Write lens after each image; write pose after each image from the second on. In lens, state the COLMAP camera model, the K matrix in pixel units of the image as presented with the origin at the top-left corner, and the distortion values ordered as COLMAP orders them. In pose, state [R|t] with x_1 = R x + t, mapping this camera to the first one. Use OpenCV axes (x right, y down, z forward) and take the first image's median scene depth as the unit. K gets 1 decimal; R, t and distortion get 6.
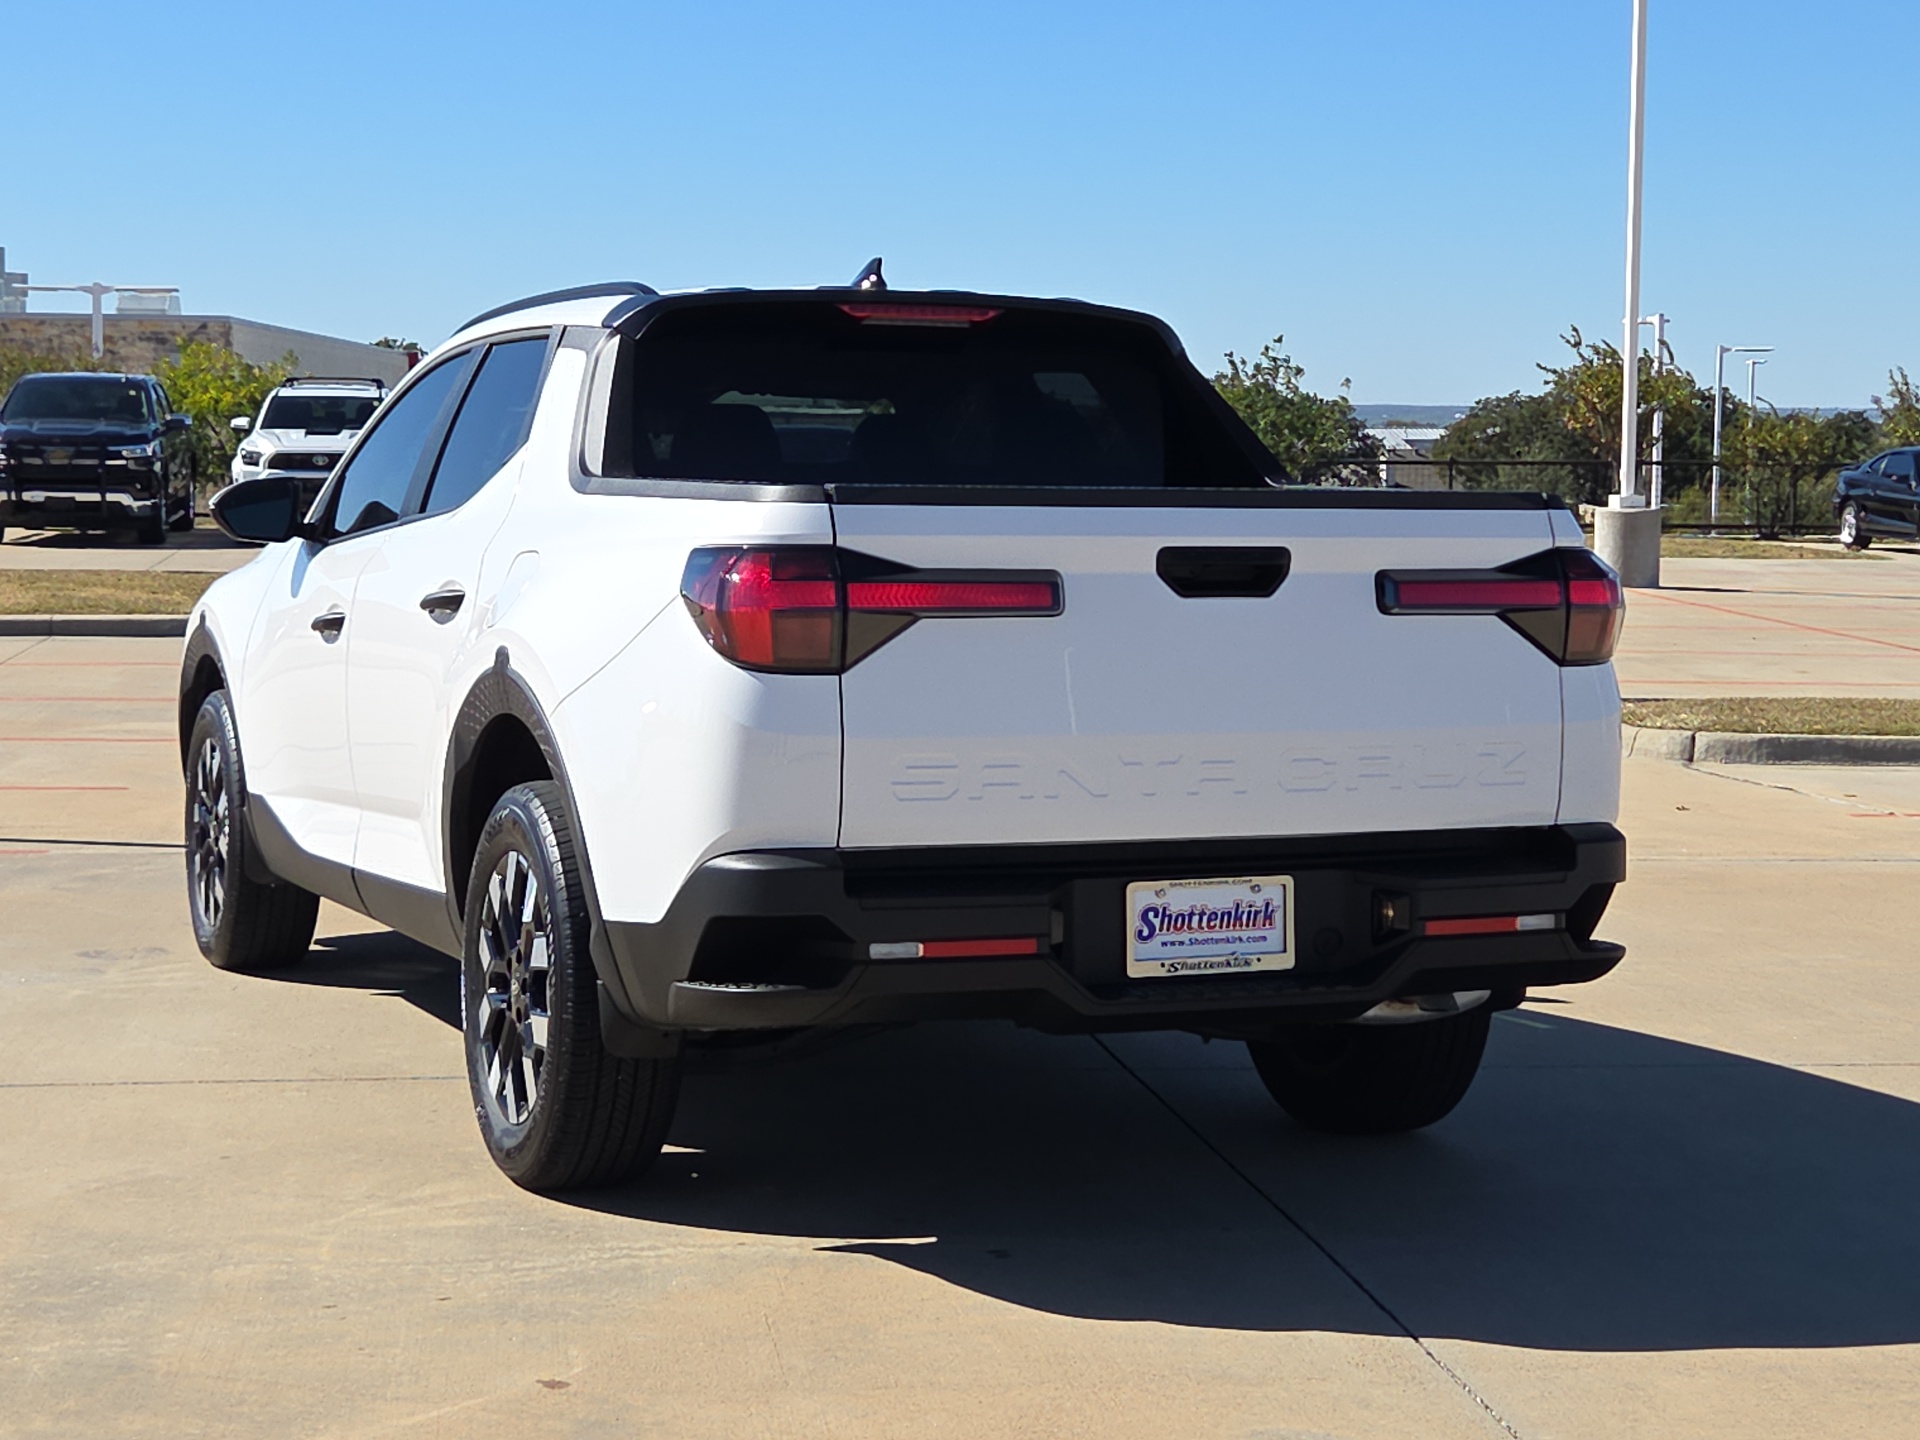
lens RADIAL K [[3281.2, 0, 949.5], [0, 3281.2, 709.8], [0, 0, 1]] dist [0.131516, 0.000000]
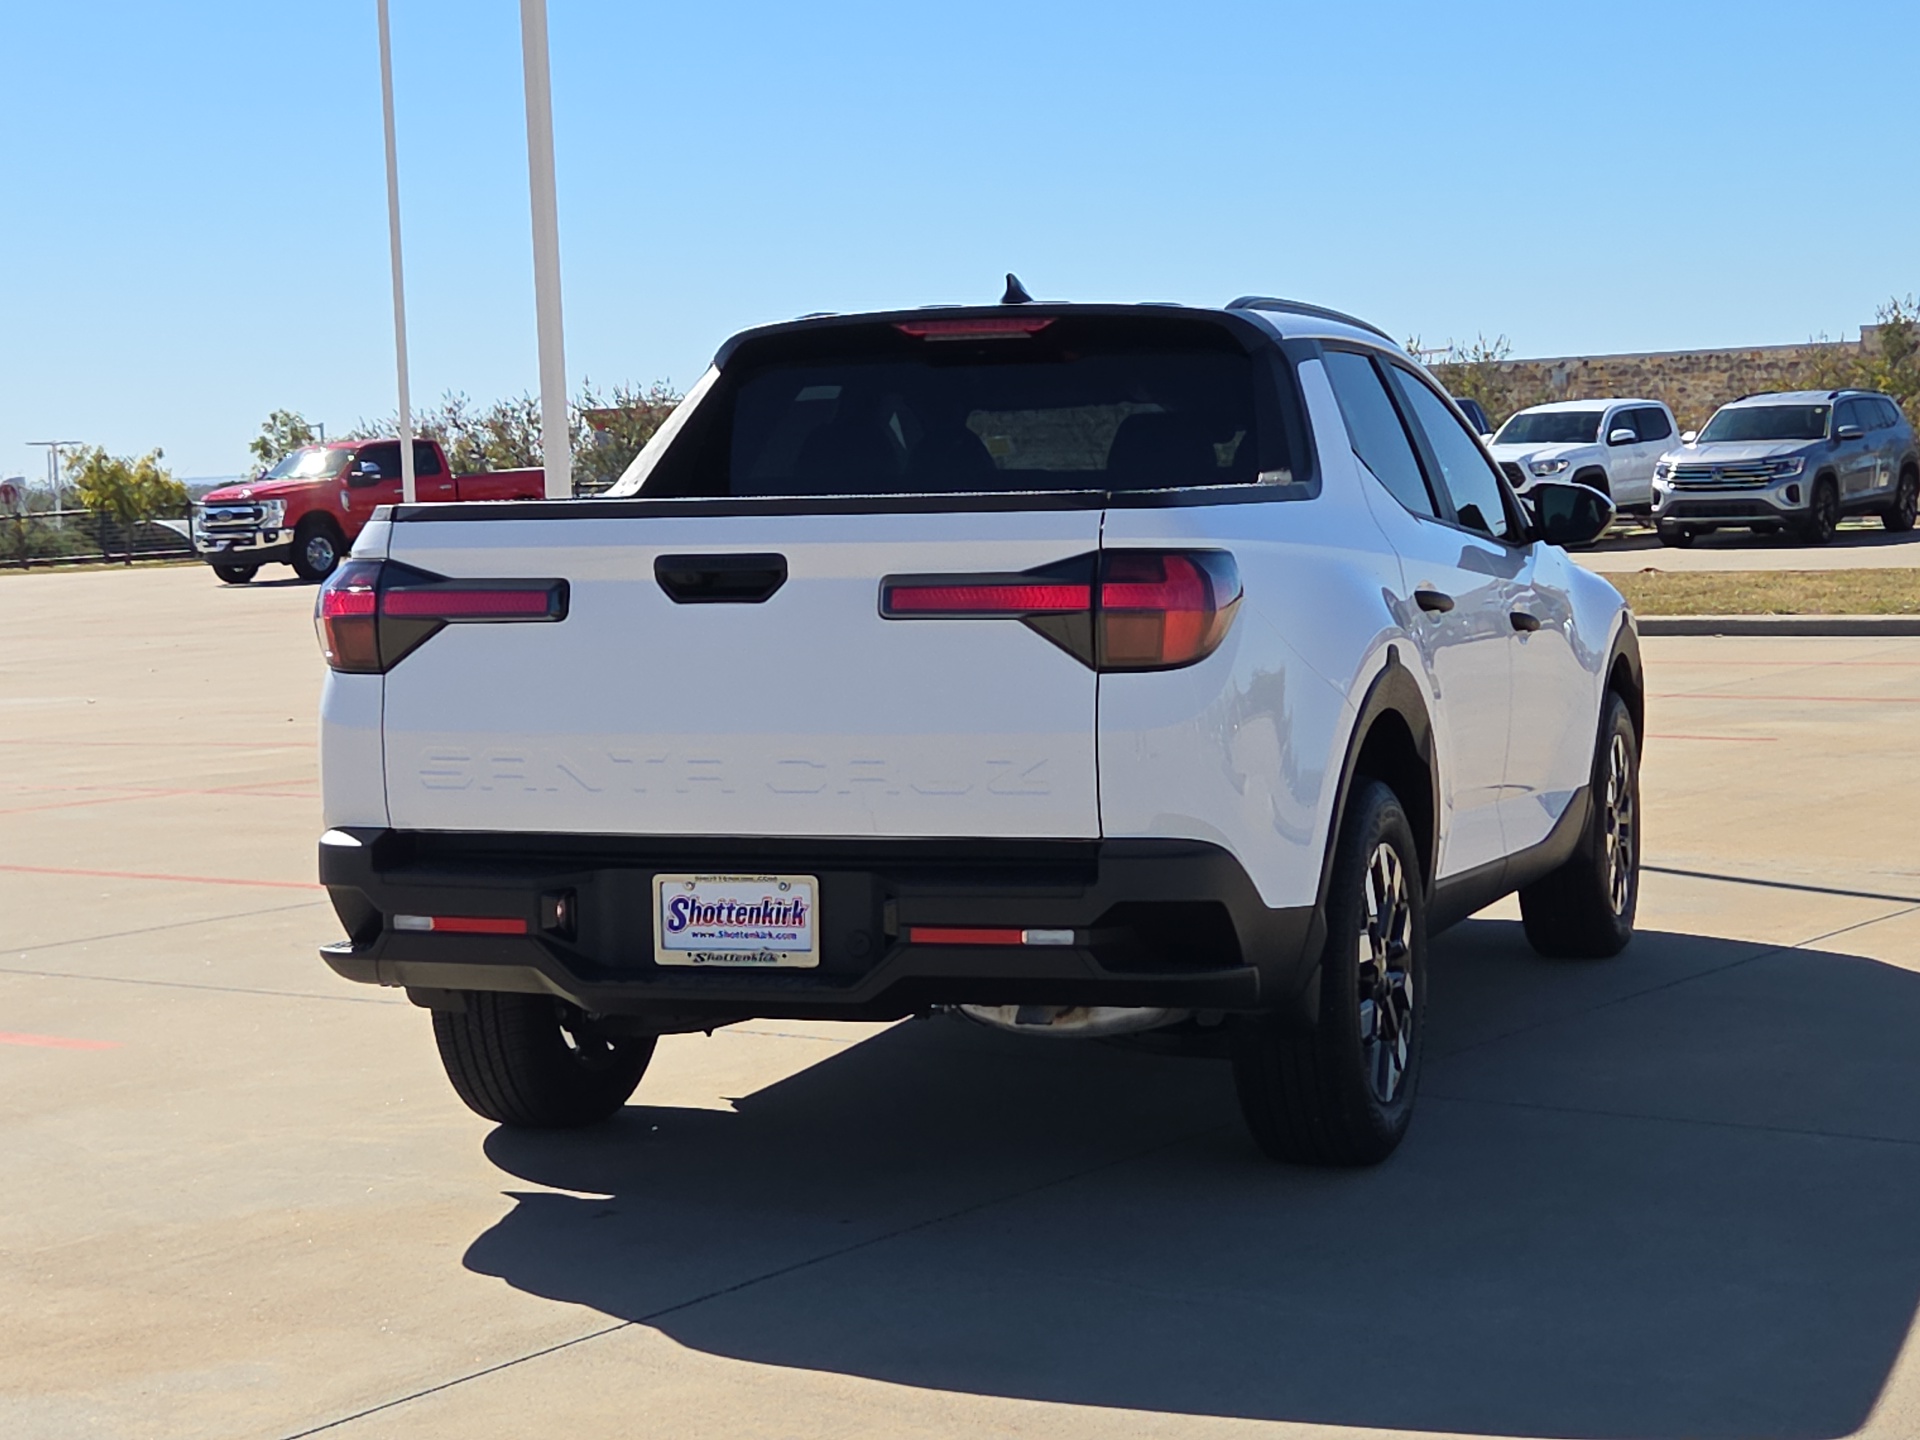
lens RADIAL K [[3281.2, 0, 969.4], [0, 3281.2, 724.4], [0, 0, 1]] dist [0.131516, 0.000000]
pose [[0.755983, 0.018272, -0.654336, 0.808041], [-0.015326, 0.999830, 0.010214, -0.007656], [0.654412, 0.002307, 0.756135, 0.263292]]
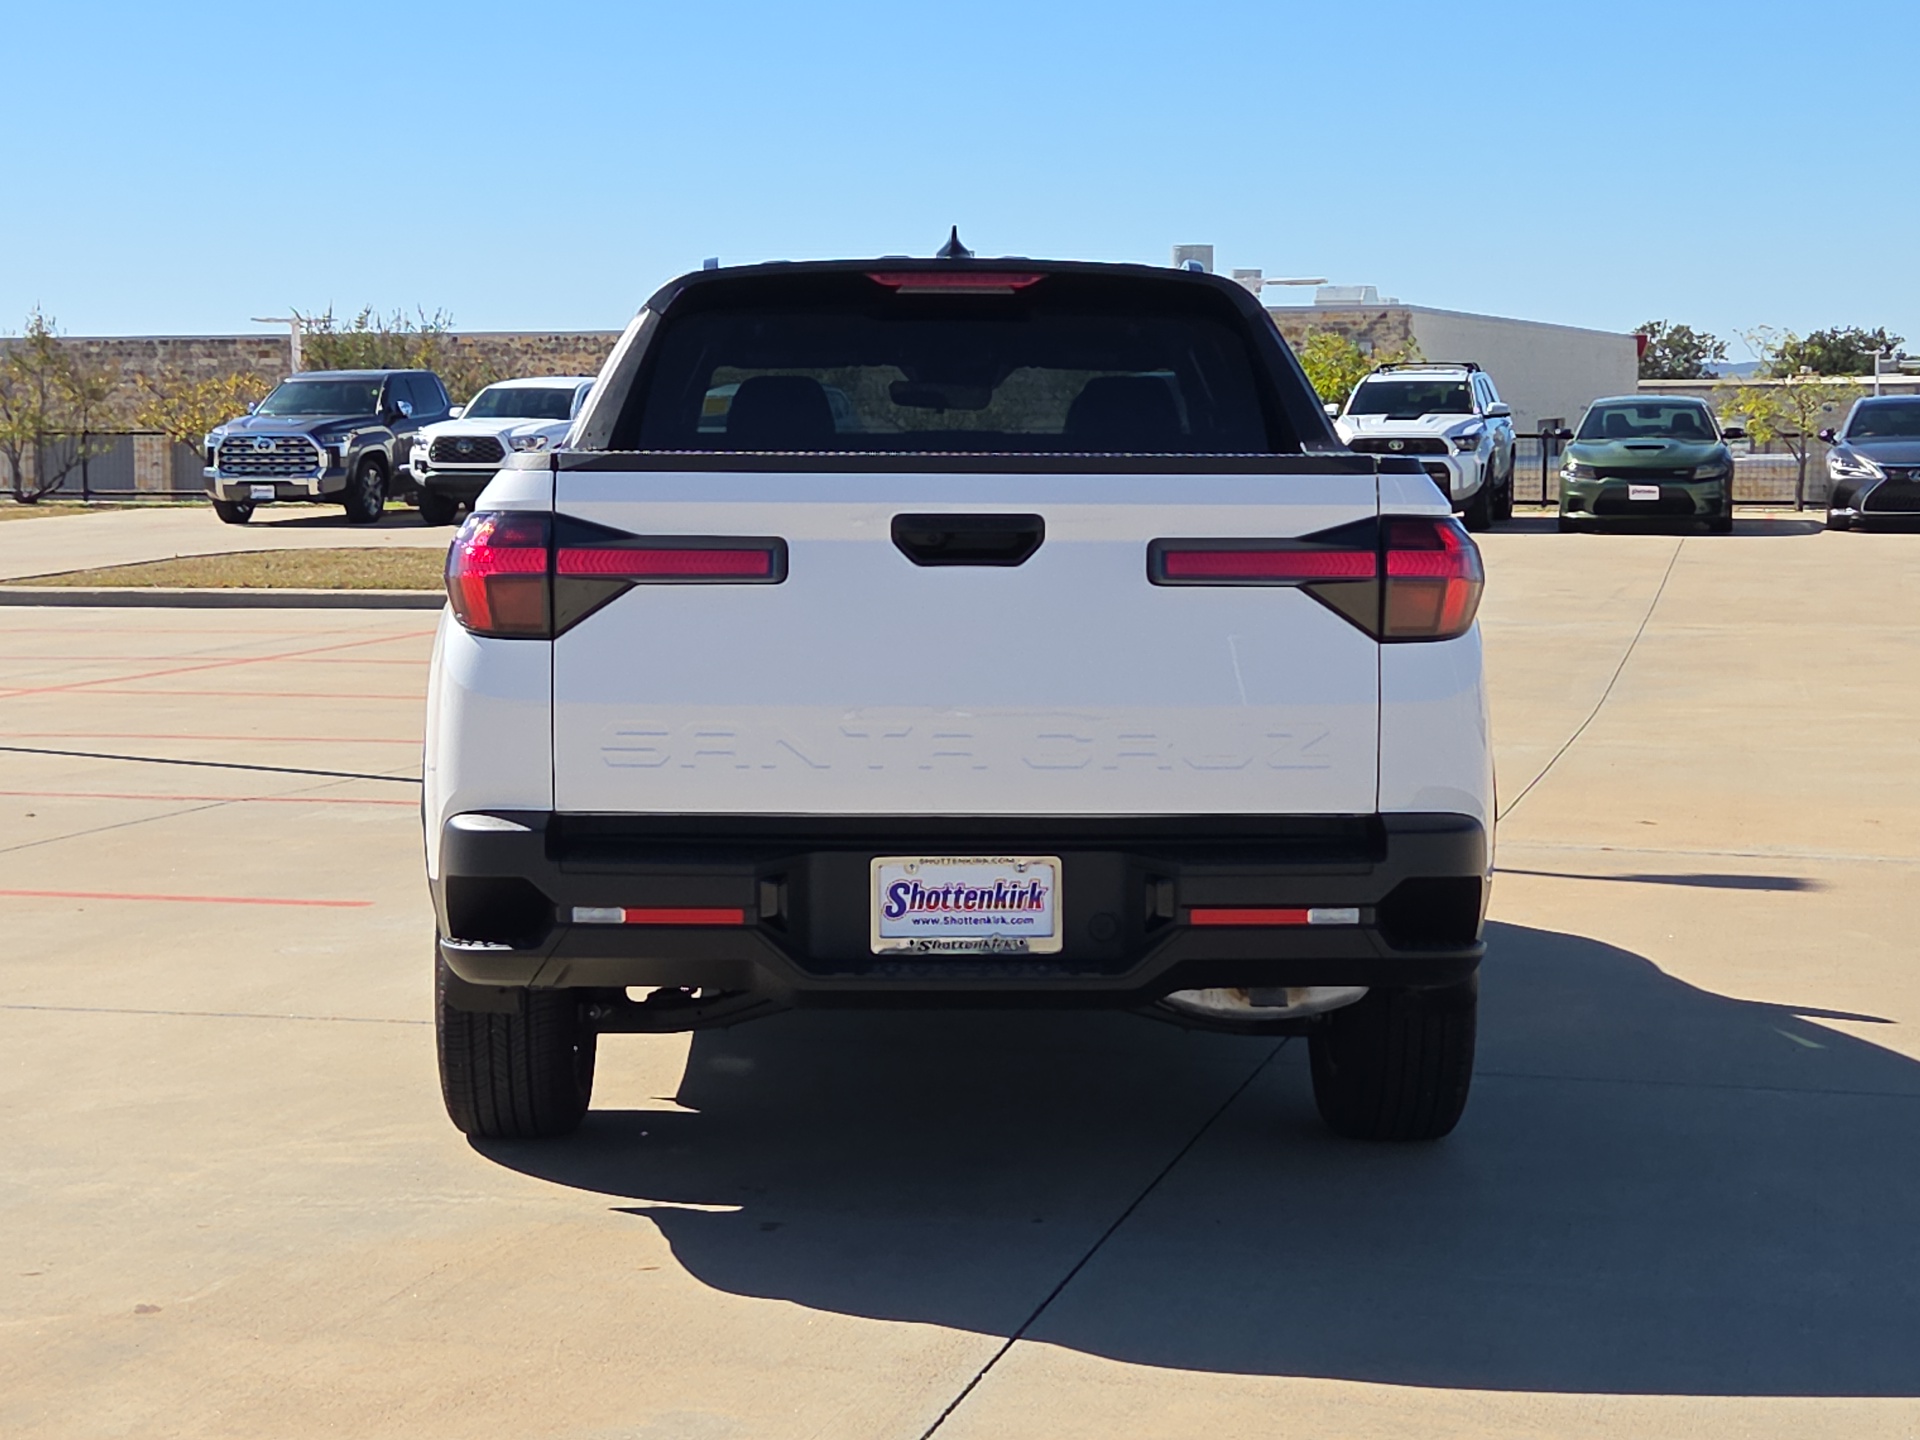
lens RADIAL K [[3281.2, 0, 954.9], [0, 3281.2, 725.8], [0, 0, 1]] dist [0.131516, 0.000000]
pose [[0.932666, 0.021131, -0.360122, 0.422236], [-0.017772, 0.999762, 0.012637, 0.000663], [0.360304, -0.005386, 0.932820, 0.094376]]
